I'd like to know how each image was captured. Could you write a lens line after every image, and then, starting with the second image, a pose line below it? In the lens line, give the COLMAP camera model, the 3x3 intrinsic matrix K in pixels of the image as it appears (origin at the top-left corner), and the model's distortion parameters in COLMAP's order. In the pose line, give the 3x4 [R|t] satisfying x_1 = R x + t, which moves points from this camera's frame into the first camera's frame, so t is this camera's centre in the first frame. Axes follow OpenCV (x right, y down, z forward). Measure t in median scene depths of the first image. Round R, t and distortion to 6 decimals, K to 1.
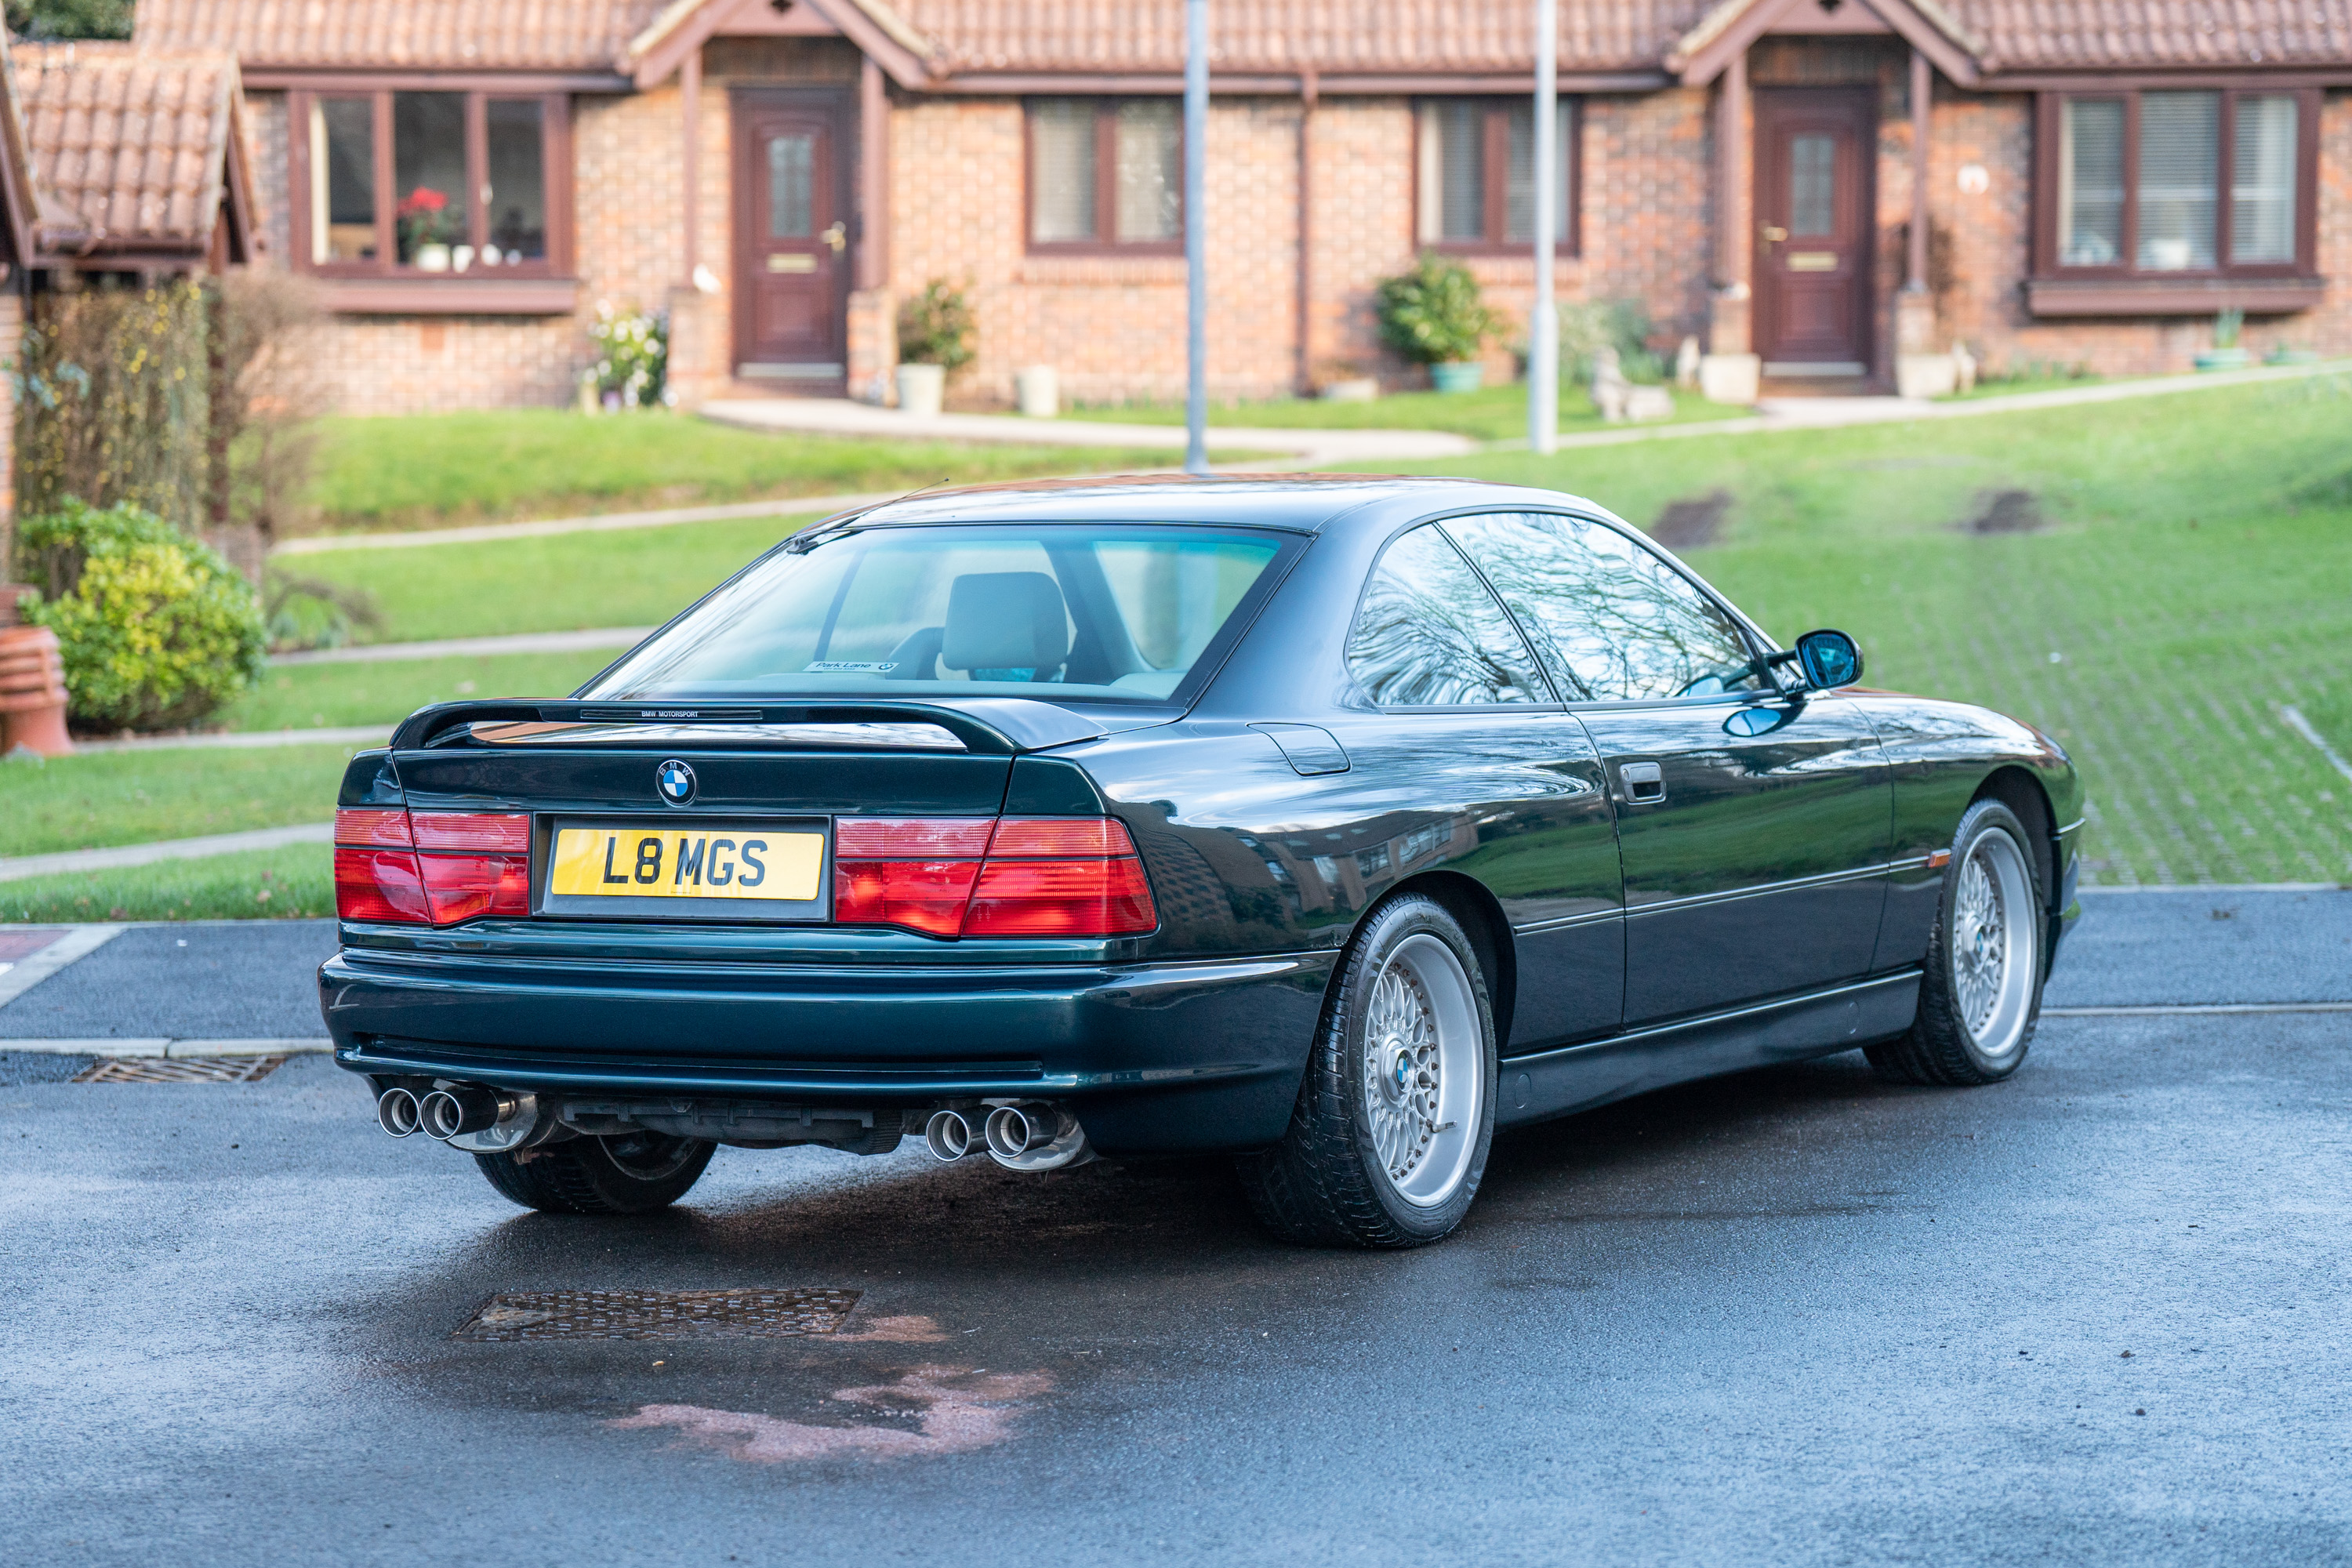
lens RADIAL K [[6947.5, 0, 1176.0], [0, 6947.5, 784.0], [0, 0, 1]] dist [0.329212, -0.110537]
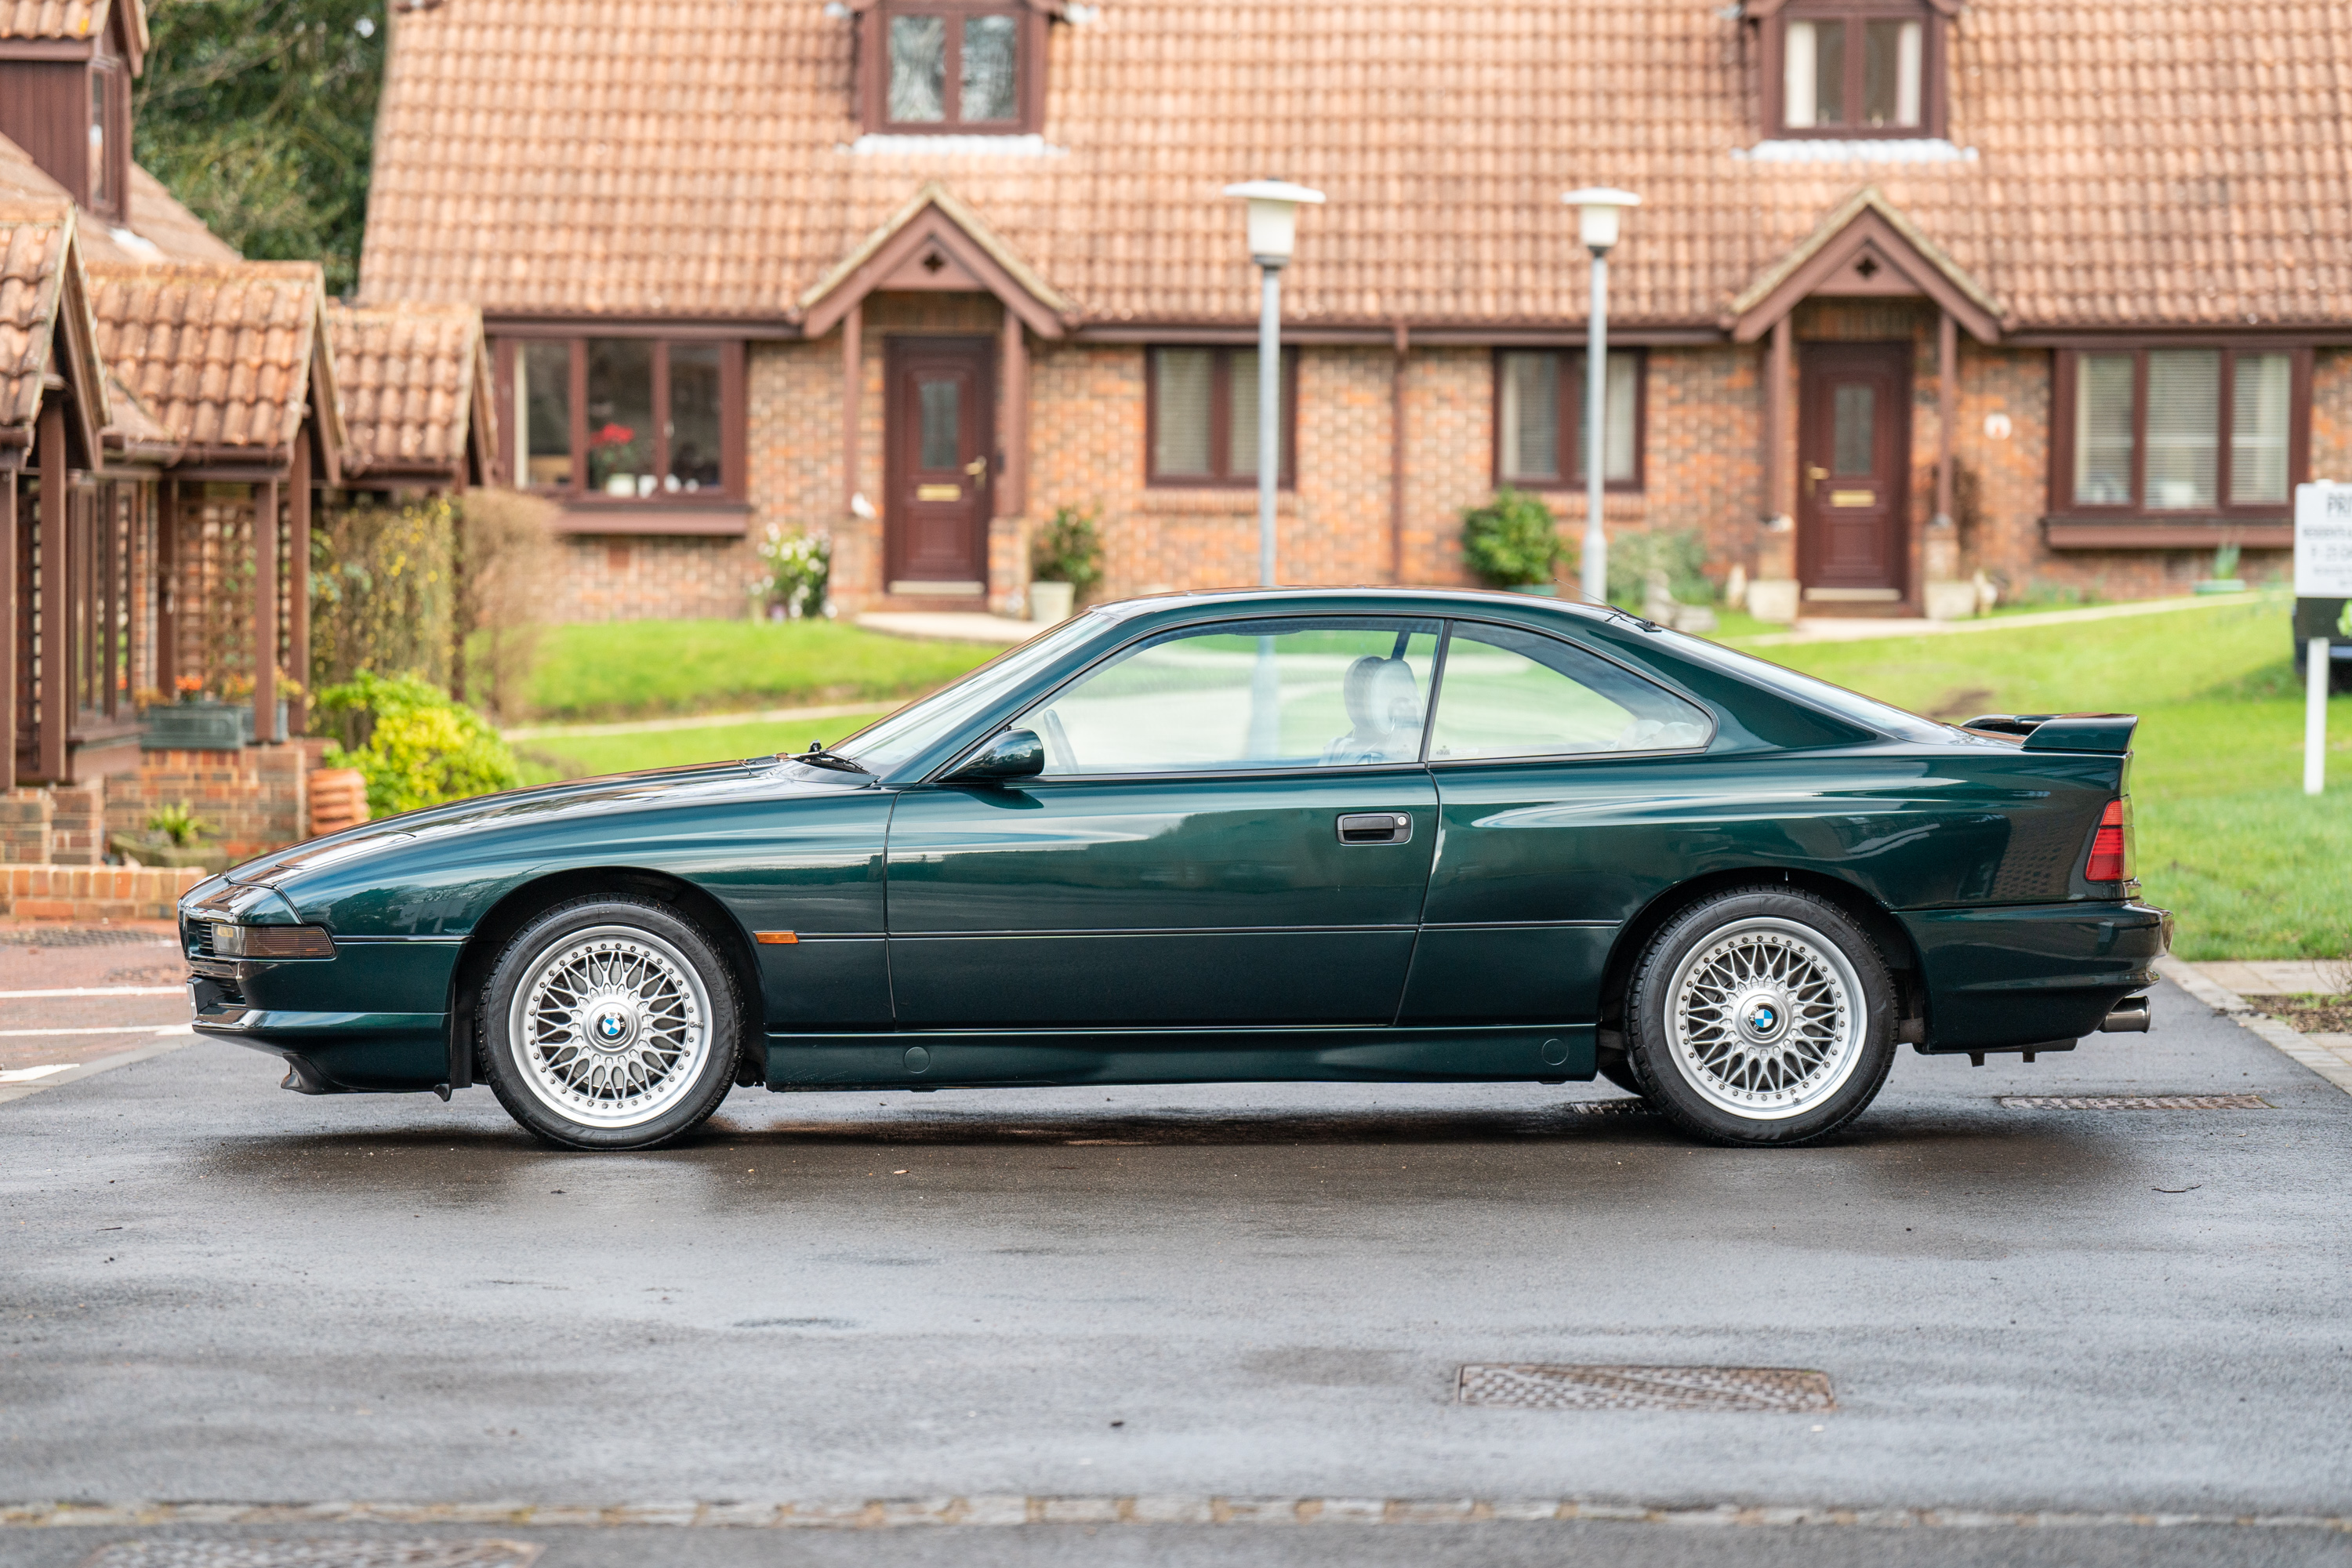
lens RADIAL K [[7849.1, 0, 1176.0], [0, 7849.1, 784.0], [0, 0, 1]] dist [0.750903, -1.431109]
pose [[0.999732, 0.009206, -0.021259, 0.010629], [-0.010059, 0.999134, -0.040374, 0.023504], [0.020869, 0.040577, 0.998958, -0.269603]]
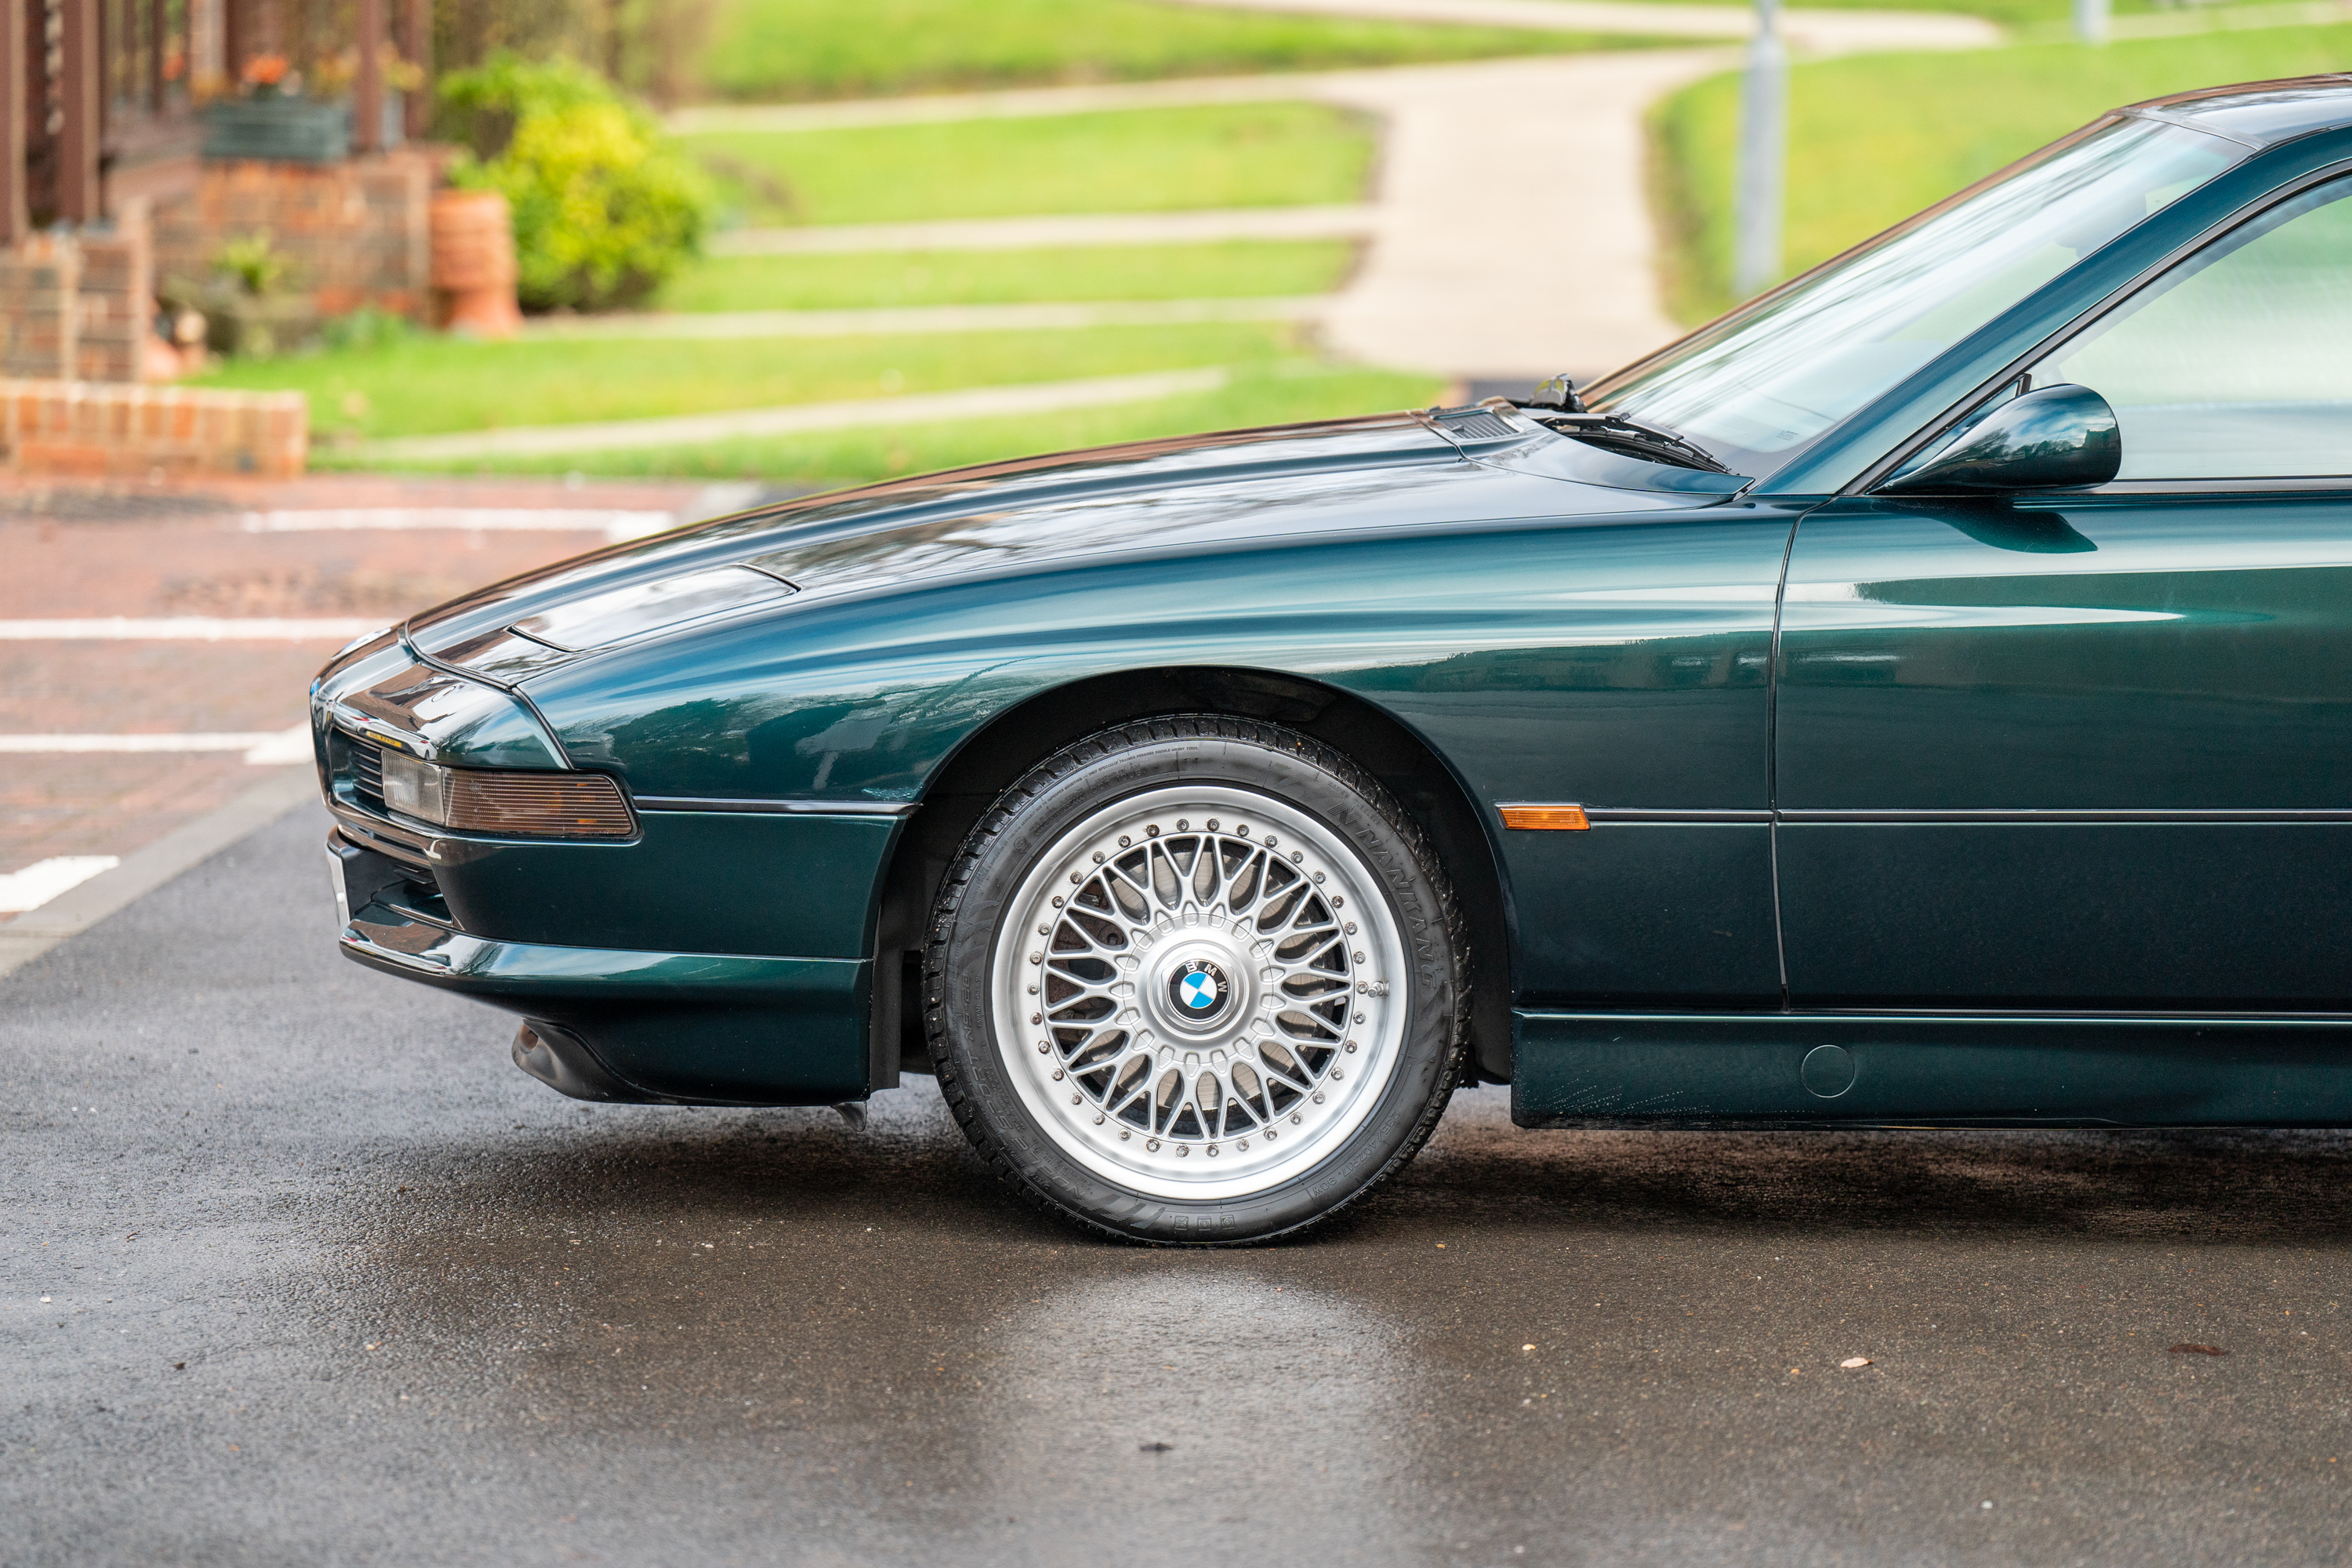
lens RADIAL K [[8388.9, 0, 1176.0], [0, 8388.9, 784.0], [0, 0, 1]] dist [0.806993, -0.783493]
pose [[0.999104, 0.026441, -0.033056, -0.021905], [-0.025143, 0.998920, 0.039078, 0.005876], [0.034054, -0.038212, 0.998689, -0.066164]]
